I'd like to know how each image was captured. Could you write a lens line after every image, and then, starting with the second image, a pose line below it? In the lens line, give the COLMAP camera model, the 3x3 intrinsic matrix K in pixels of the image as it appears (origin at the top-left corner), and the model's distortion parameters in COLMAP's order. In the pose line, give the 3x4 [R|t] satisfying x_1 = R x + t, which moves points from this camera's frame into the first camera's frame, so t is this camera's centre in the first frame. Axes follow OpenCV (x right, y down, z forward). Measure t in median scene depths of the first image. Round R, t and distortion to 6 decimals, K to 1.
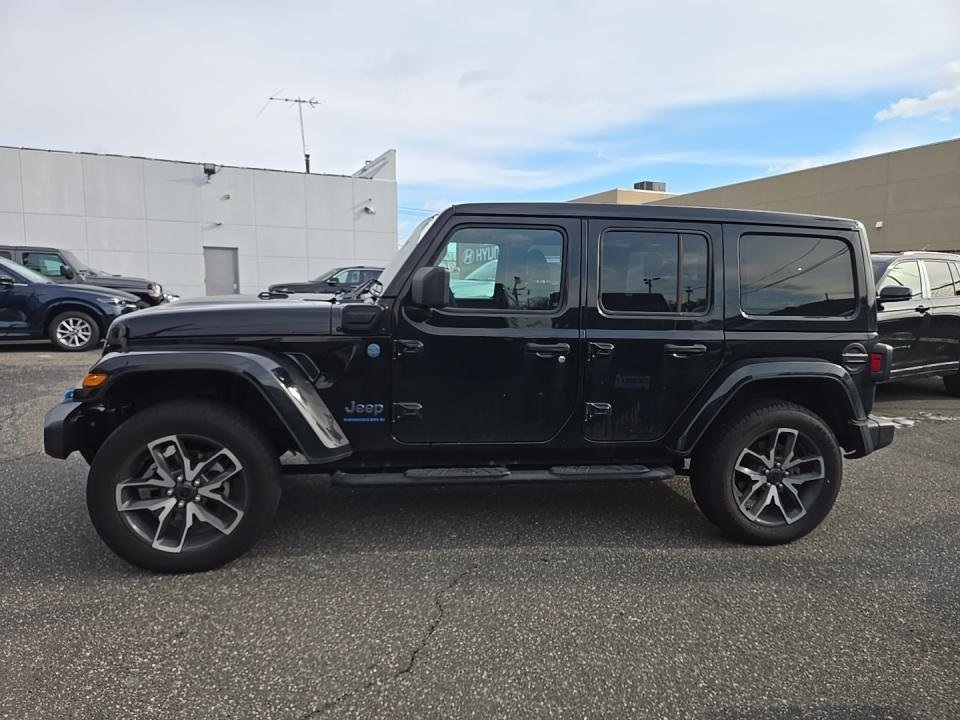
lens RADIAL K [[640.4, 0, 488.7], [0, 640.4, 357.3], [0, 0, 1]] dist [0.024846, -0.020440]
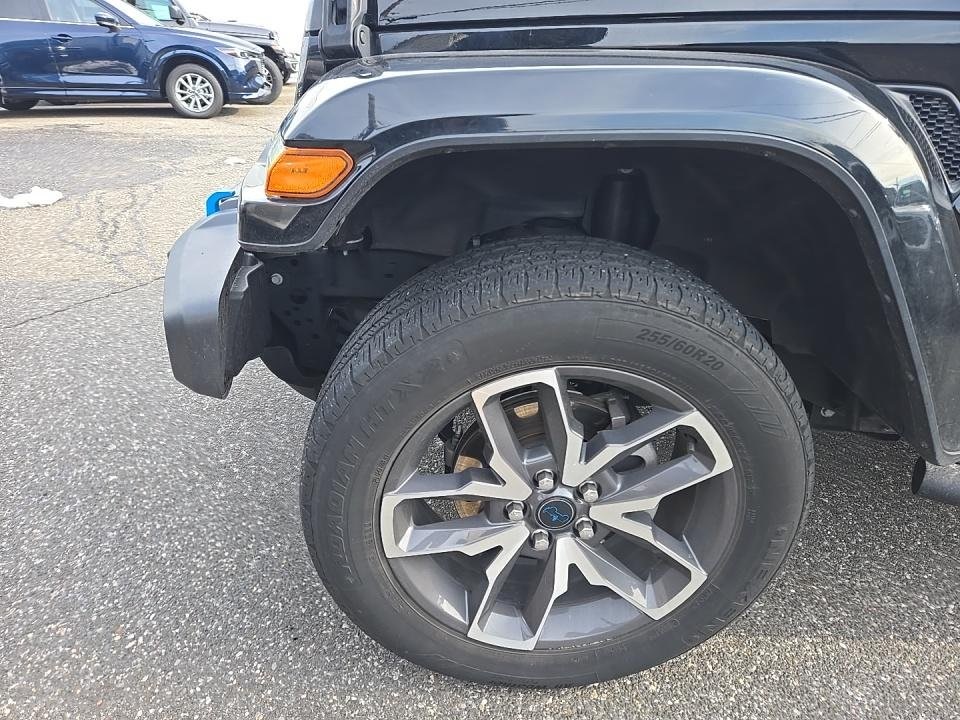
lens RADIAL K [[640.4, 0, 481.9], [0, 640.4, 367.4], [0, 0, 1]] dist [0.024846, -0.020440]
pose [[0.984158, 0.082761, -0.156789, -0.449631], [-0.025794, 0.941789, 0.335214, 0.018709], [0.175405, -0.325859, 0.929004, 0.675080]]
